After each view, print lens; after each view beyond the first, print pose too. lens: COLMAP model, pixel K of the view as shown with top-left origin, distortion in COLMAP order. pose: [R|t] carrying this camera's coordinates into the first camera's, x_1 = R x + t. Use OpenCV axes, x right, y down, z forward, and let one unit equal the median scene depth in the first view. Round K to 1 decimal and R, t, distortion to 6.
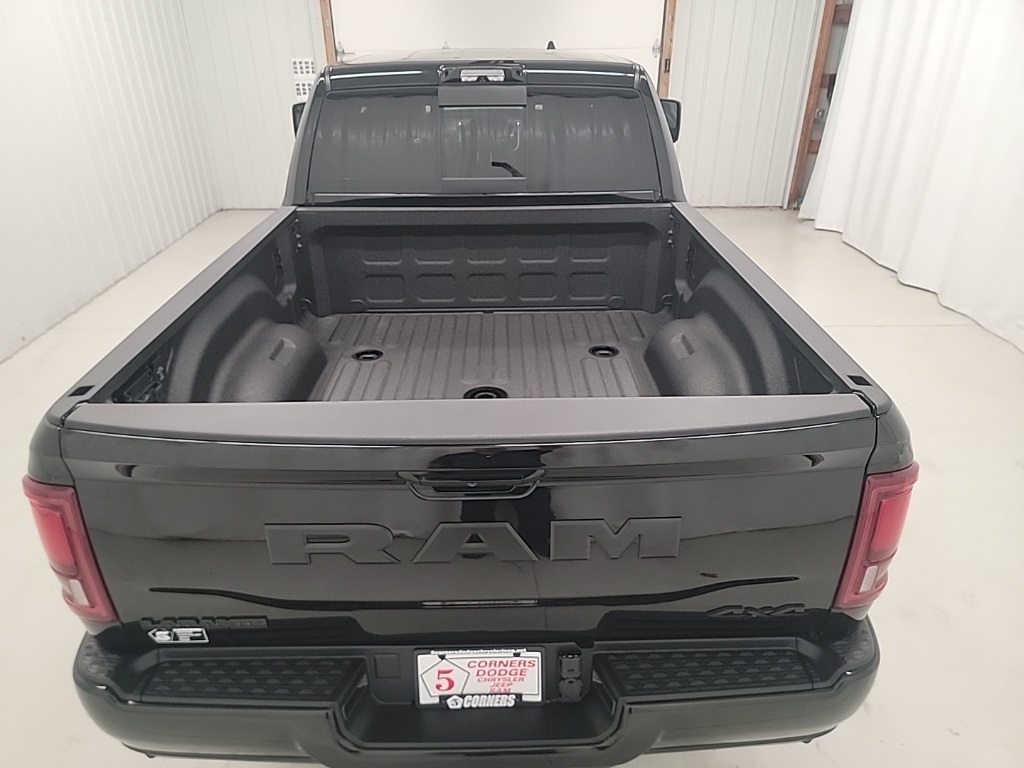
lens RADIAL K [[710.0, 0, 509.2], [0, 710.0, 377.7], [0, 0, 1]] dist [0.048322, -0.025310]
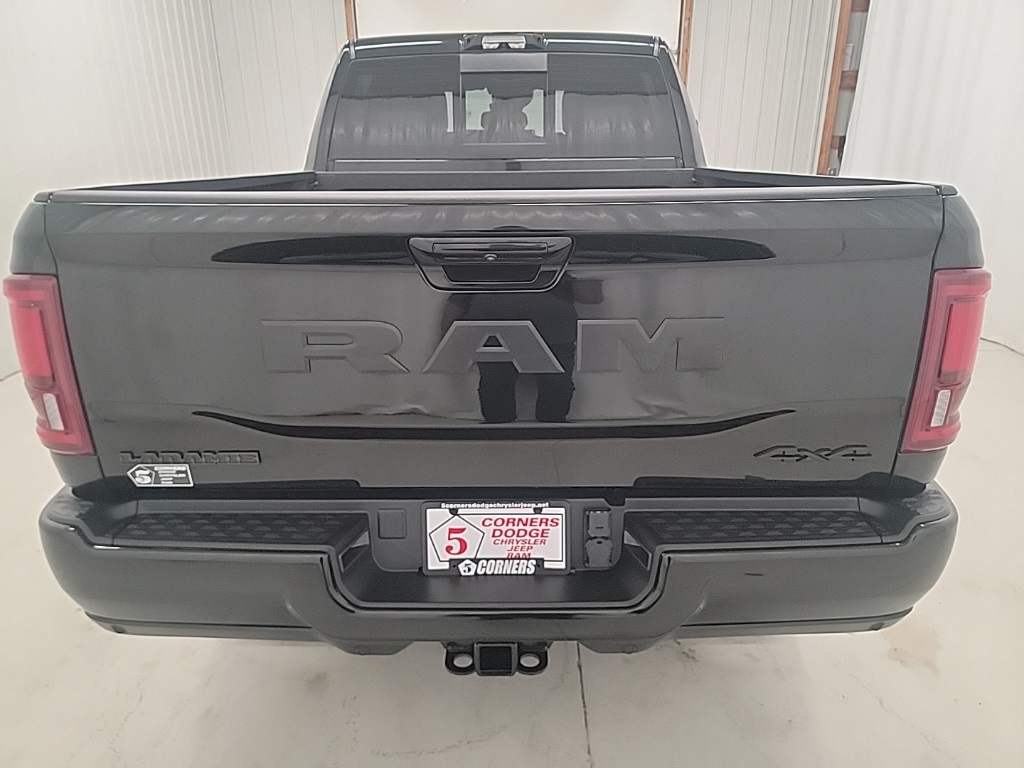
lens RADIAL K [[710.0, 0, 507.8], [0, 710.0, 379.5], [0, 0, 1]] dist [0.048322, -0.025310]
pose [[0.999705, 0.008474, -0.022747, -0.007899], [-0.011431, 0.991023, -0.133200, 0.342130], [0.021414, 0.133420, 0.990828, 0.105292]]
